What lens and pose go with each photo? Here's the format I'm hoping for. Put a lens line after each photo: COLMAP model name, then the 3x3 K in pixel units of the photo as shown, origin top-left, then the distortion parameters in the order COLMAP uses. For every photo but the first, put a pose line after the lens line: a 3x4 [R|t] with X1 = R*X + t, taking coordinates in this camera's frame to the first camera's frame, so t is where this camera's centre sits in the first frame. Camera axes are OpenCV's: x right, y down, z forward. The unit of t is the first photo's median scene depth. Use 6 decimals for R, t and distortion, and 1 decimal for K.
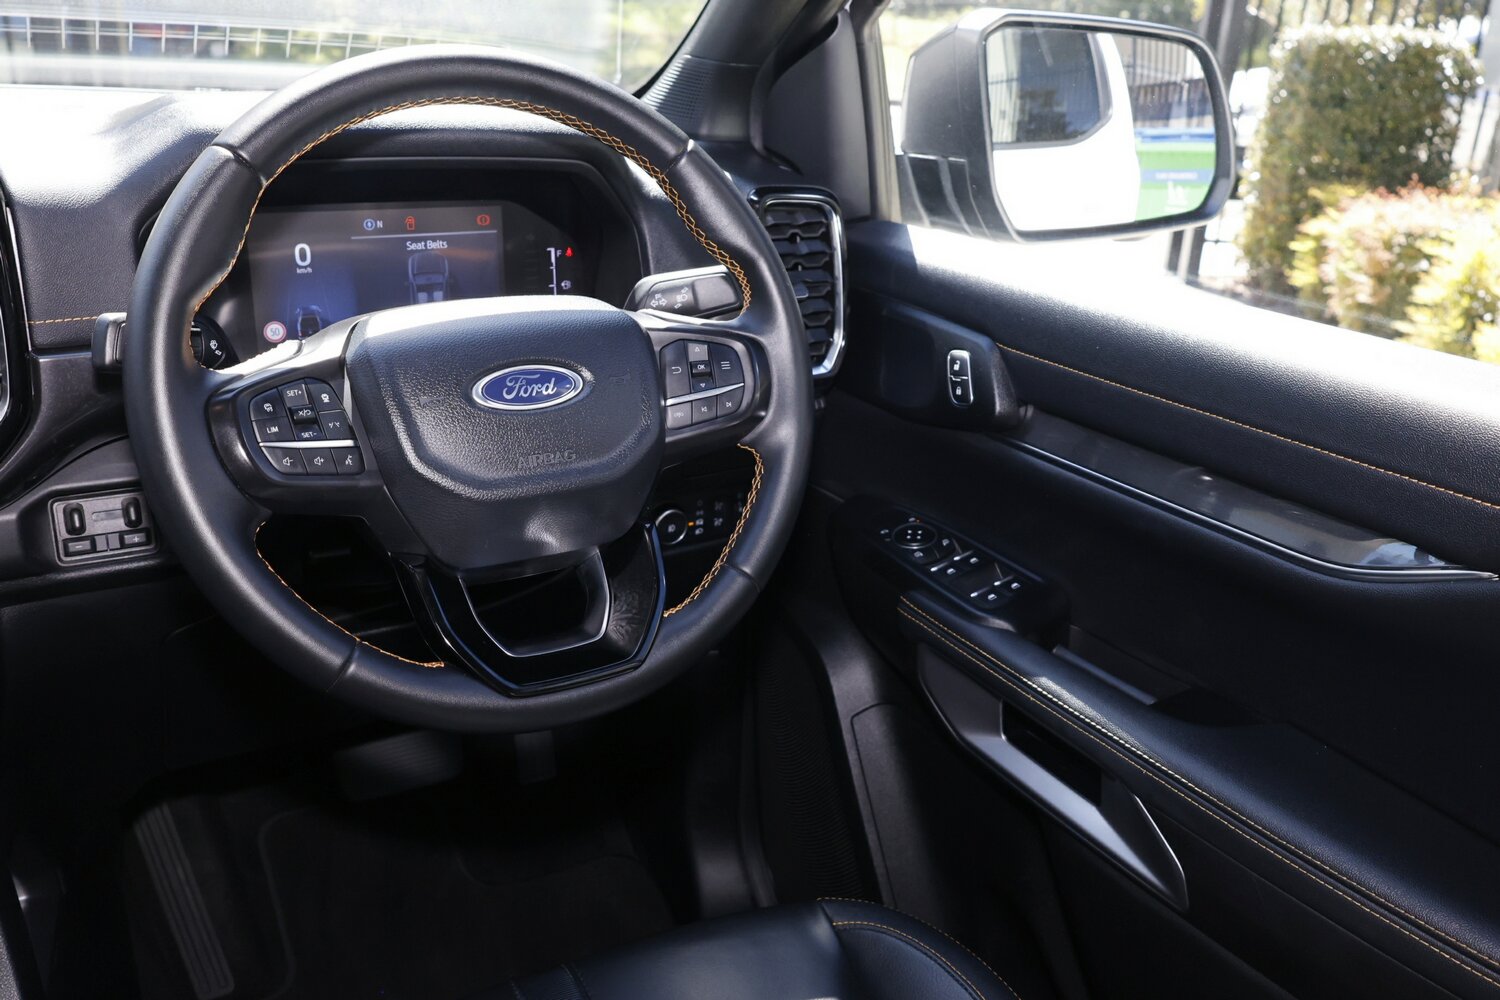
lens RADIAL K [[1212.3, 0, 750.0], [0, 1212.3, 500.0], [0, 0, 1]] dist [0.000815, -0.001346]
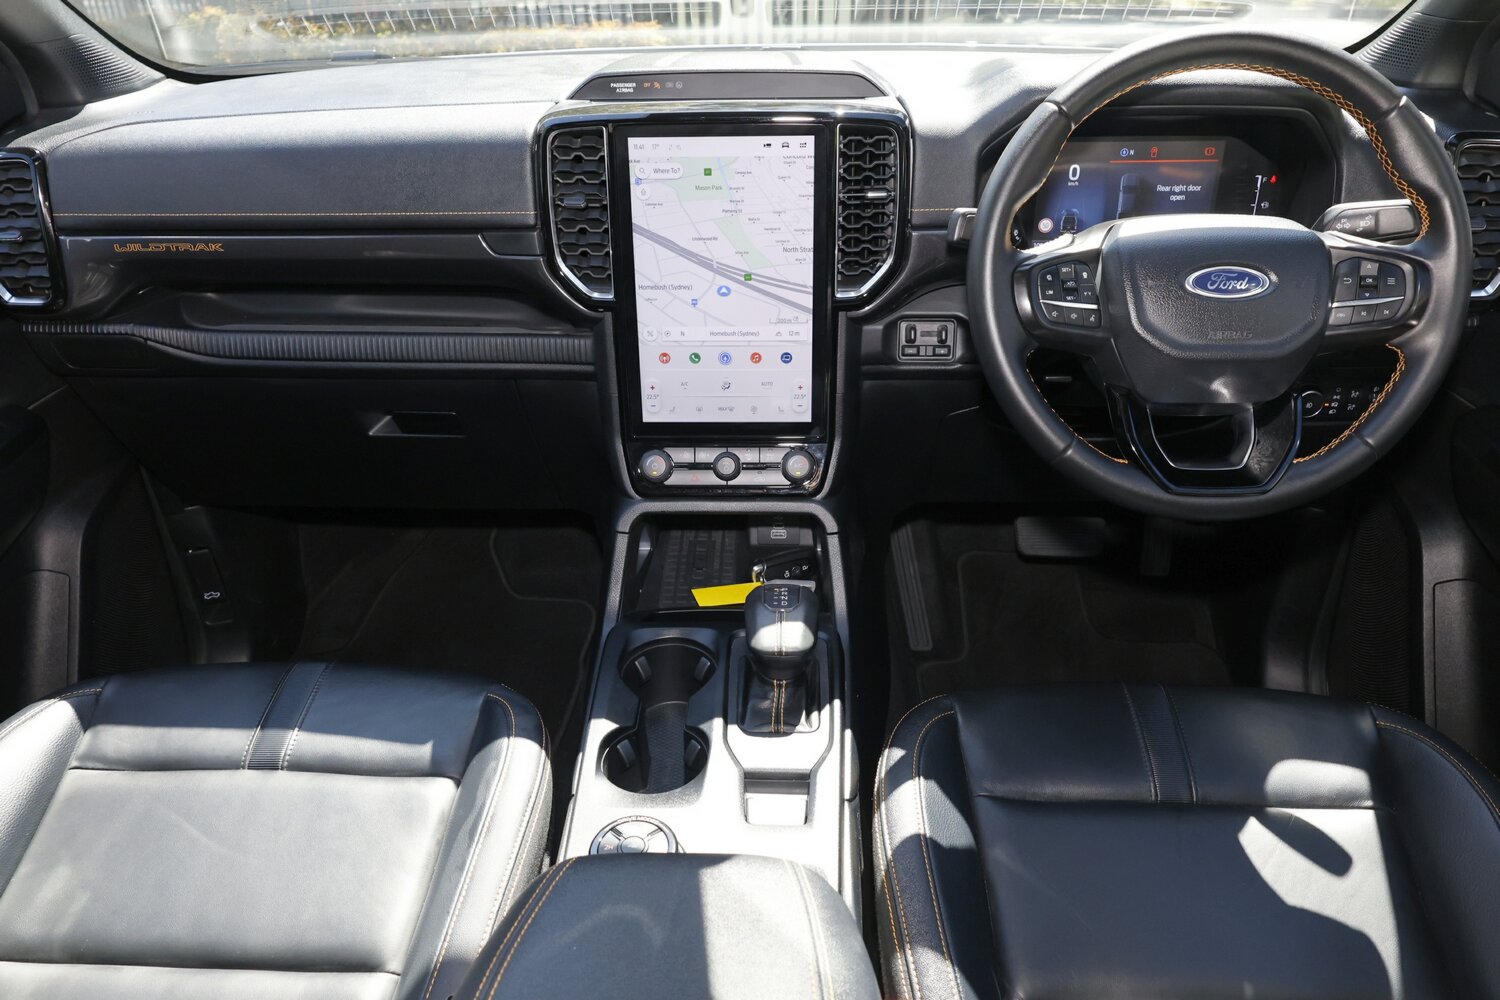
lens RADIAL K [[1021.9, 0, 752.0], [0, 1021.9, 507.0], [0, 0, 1]] dist [-0.010533, 0.004688]
pose [[0.840802, 0.215330, -0.496673, -0.002440], [-0.144831, 0.973517, 0.176884, 0.029568], [0.521608, -0.076791, 0.849722, -0.292343]]
